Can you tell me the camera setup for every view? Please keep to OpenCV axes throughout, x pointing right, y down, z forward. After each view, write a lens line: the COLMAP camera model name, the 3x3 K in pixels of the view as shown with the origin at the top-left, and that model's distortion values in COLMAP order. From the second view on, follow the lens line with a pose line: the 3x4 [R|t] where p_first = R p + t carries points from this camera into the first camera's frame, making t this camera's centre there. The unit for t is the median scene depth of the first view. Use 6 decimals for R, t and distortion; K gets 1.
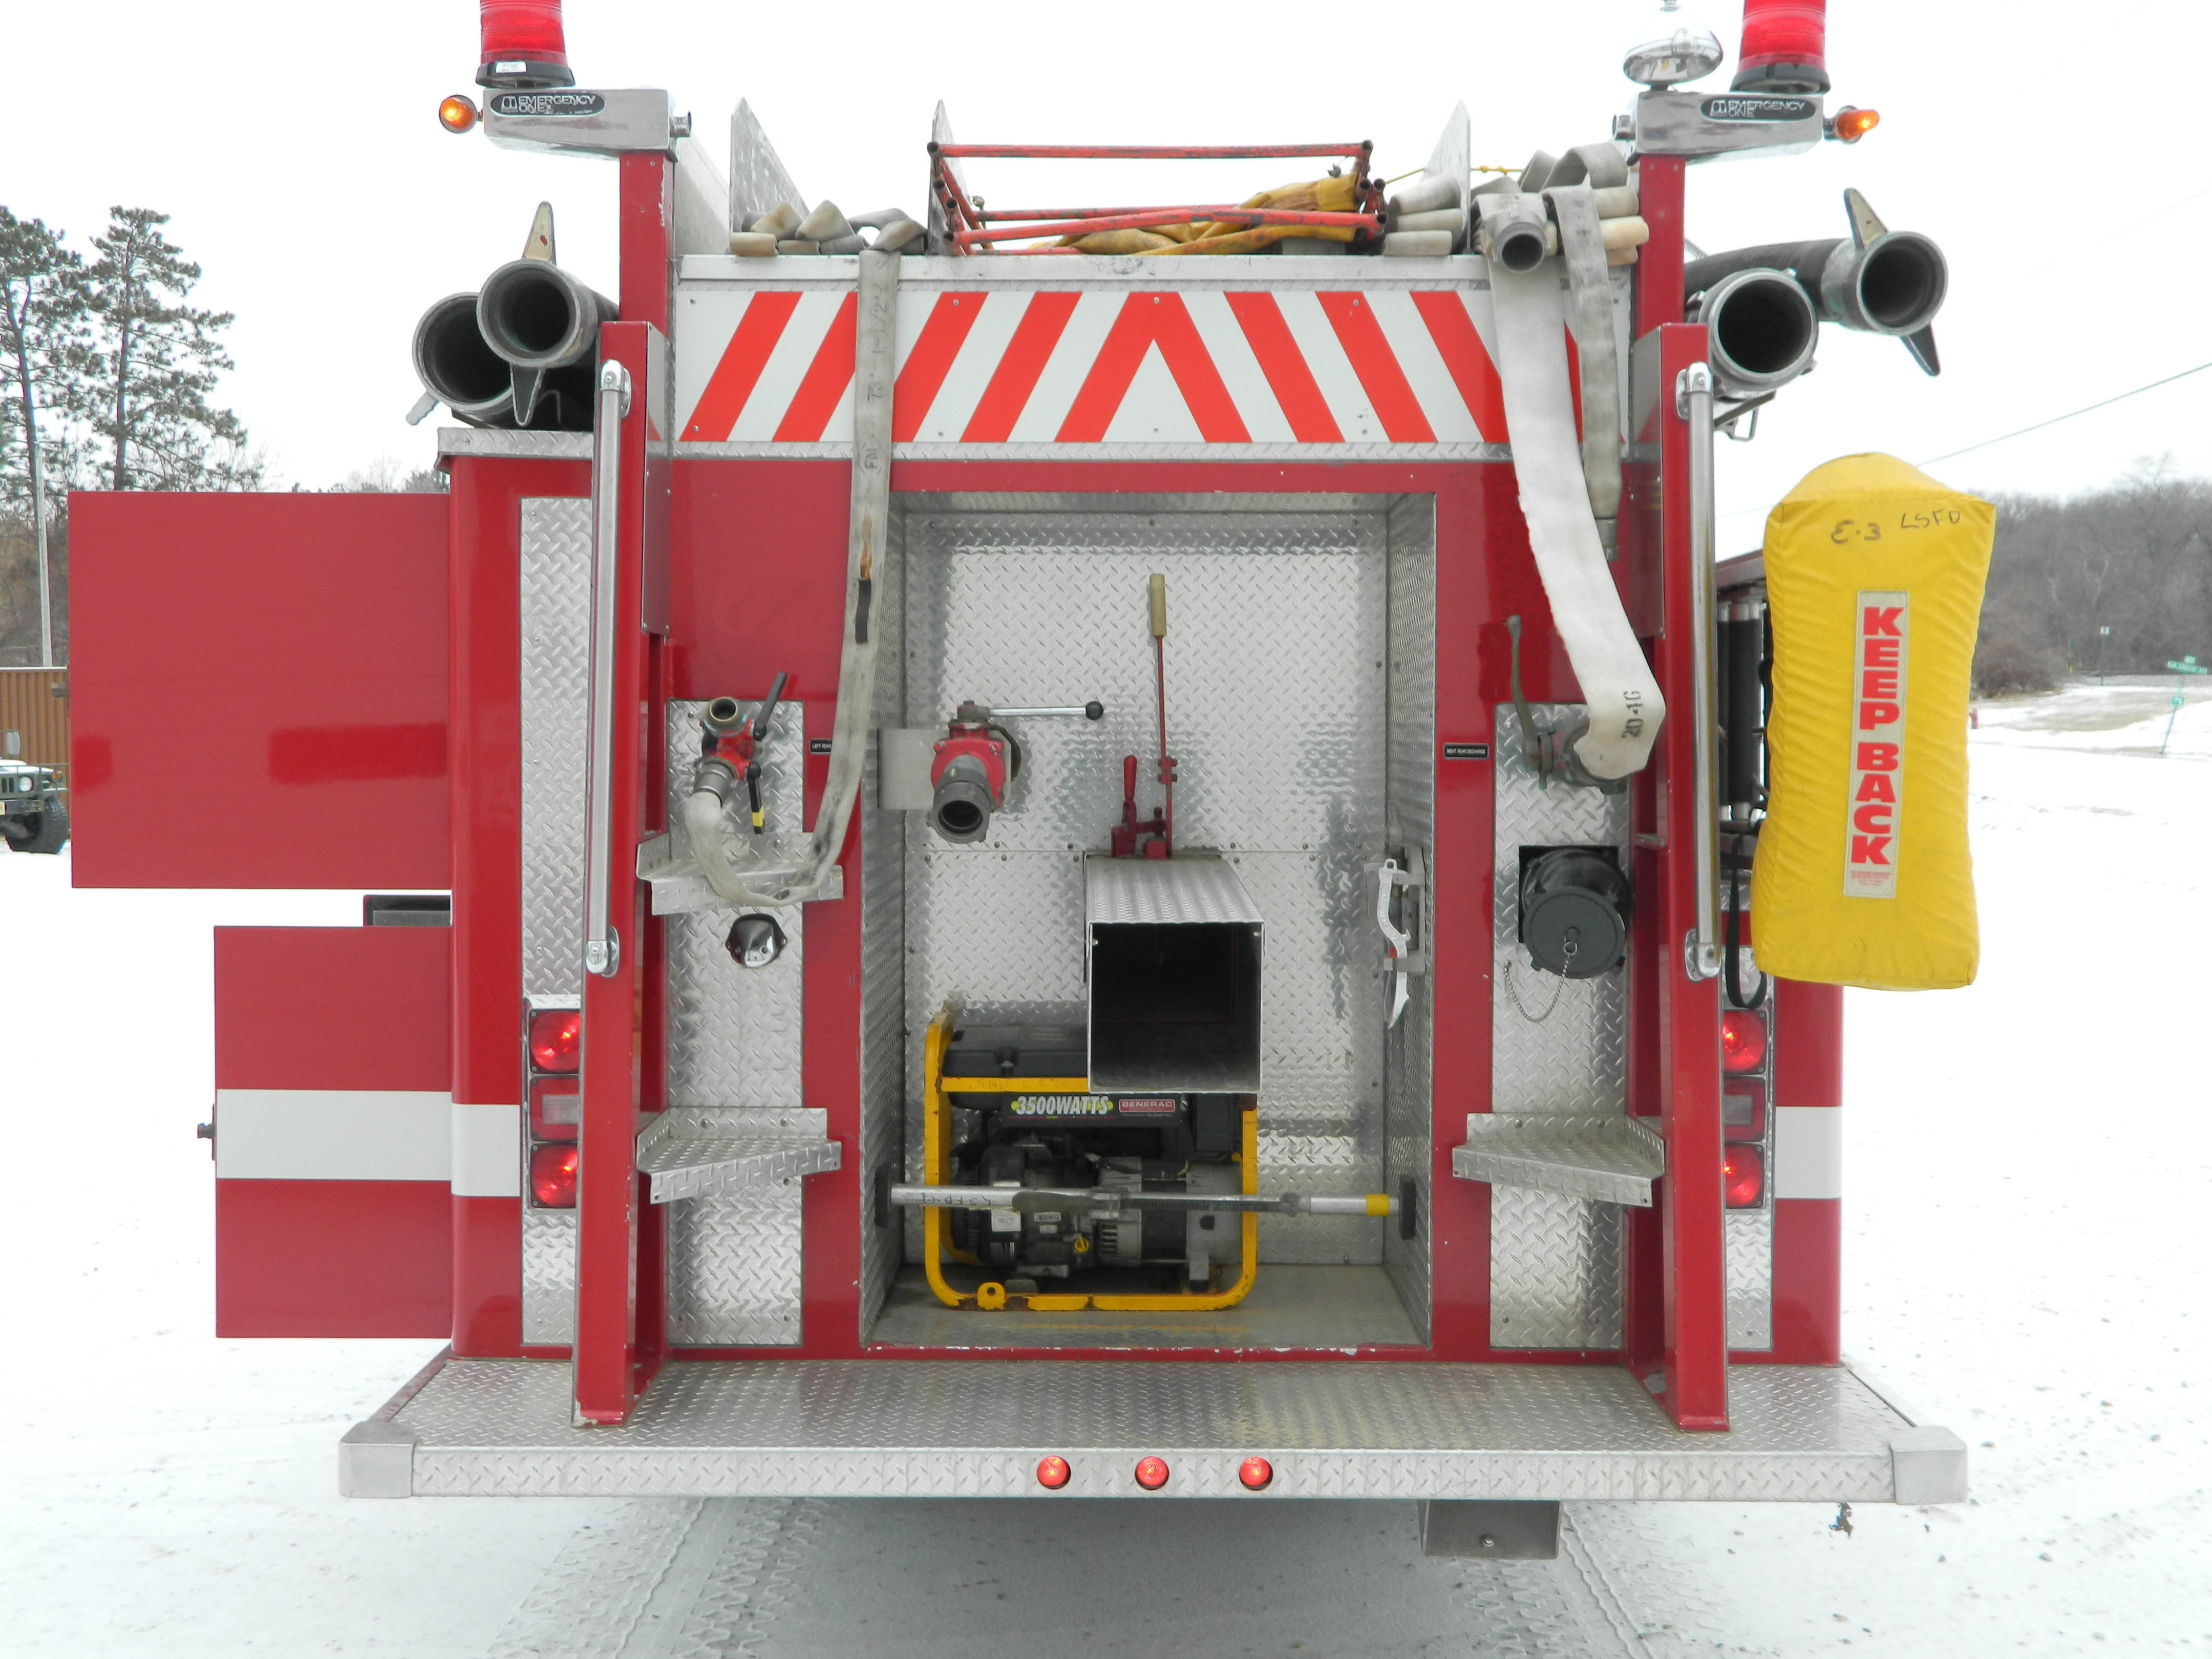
lens RADIAL K [[2319.0, 0, 1106.0], [0, 2319.0, 829.5], [0, 0, 1]] dist [0.030690, -0.003668]
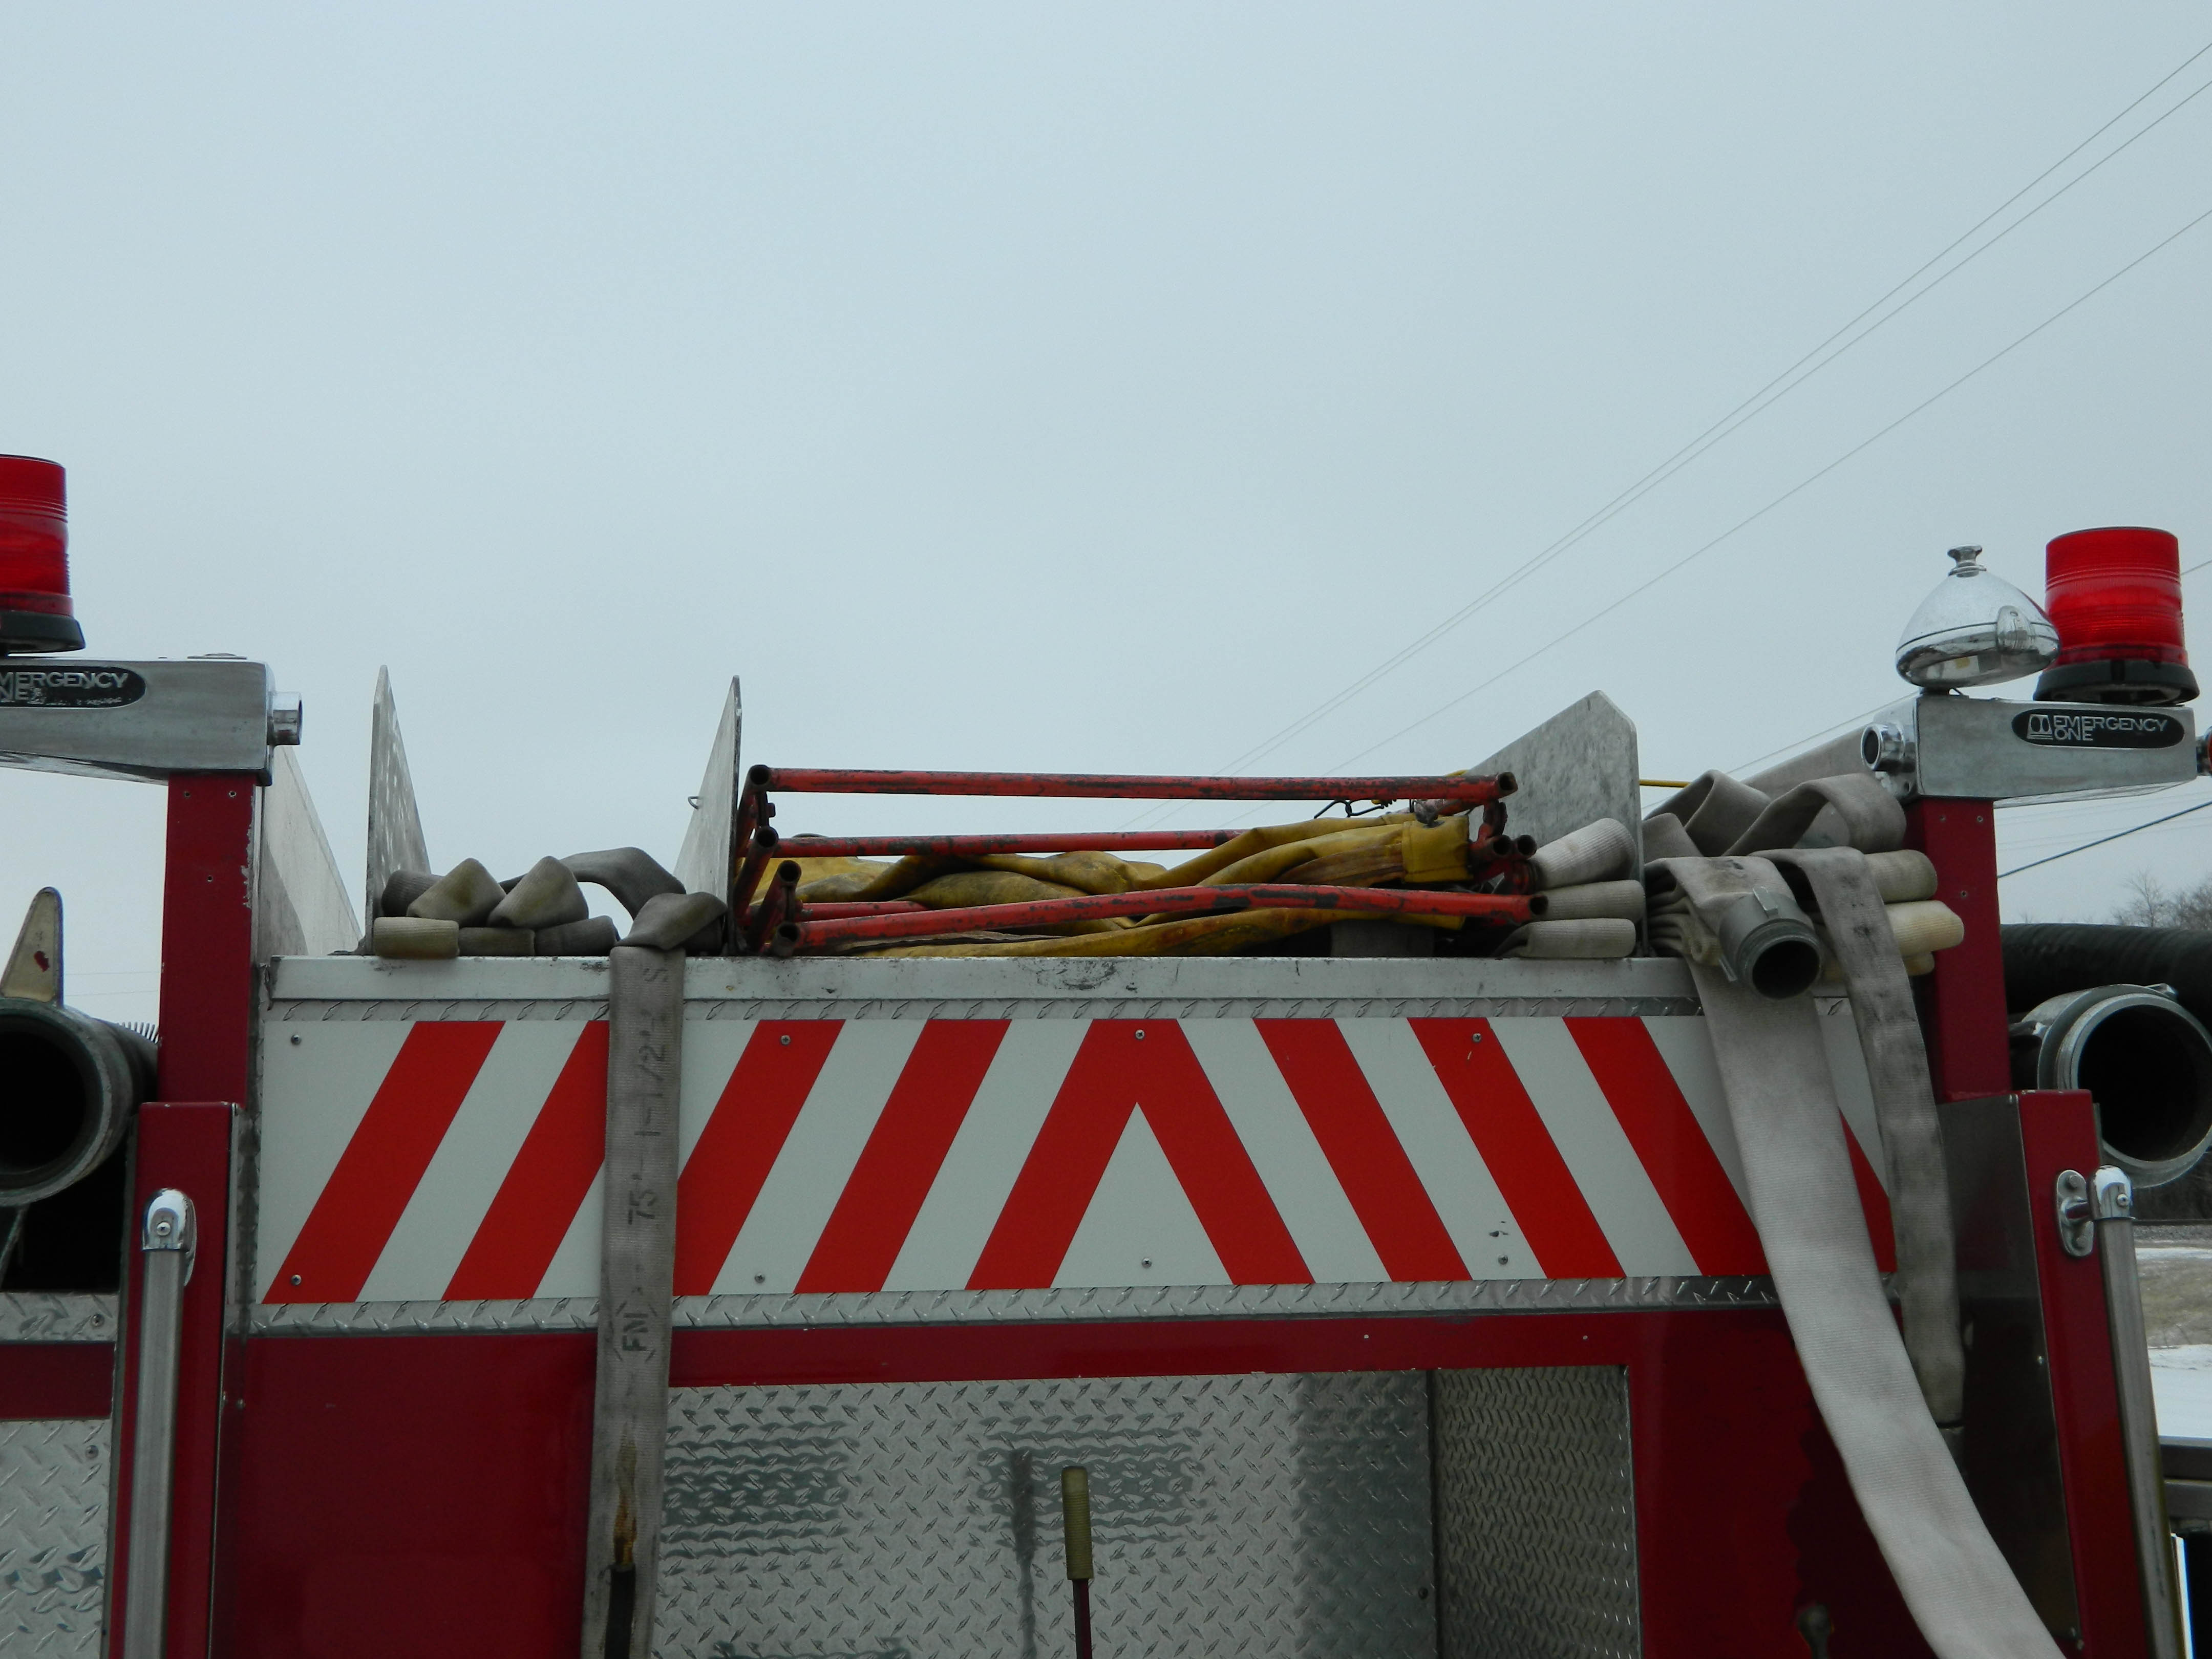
lens RADIAL K [[3036.2, 0, 1106.0], [0, 3036.2, 829.5], [0, 0, 1]] dist [0.010856, 0.020769]
pose [[0.982589, 0.008538, 0.185596, -0.124668], [0.028312, 0.980396, -0.194992, -0.132552], [-0.183622, 0.196851, 0.963085, 0.277325]]
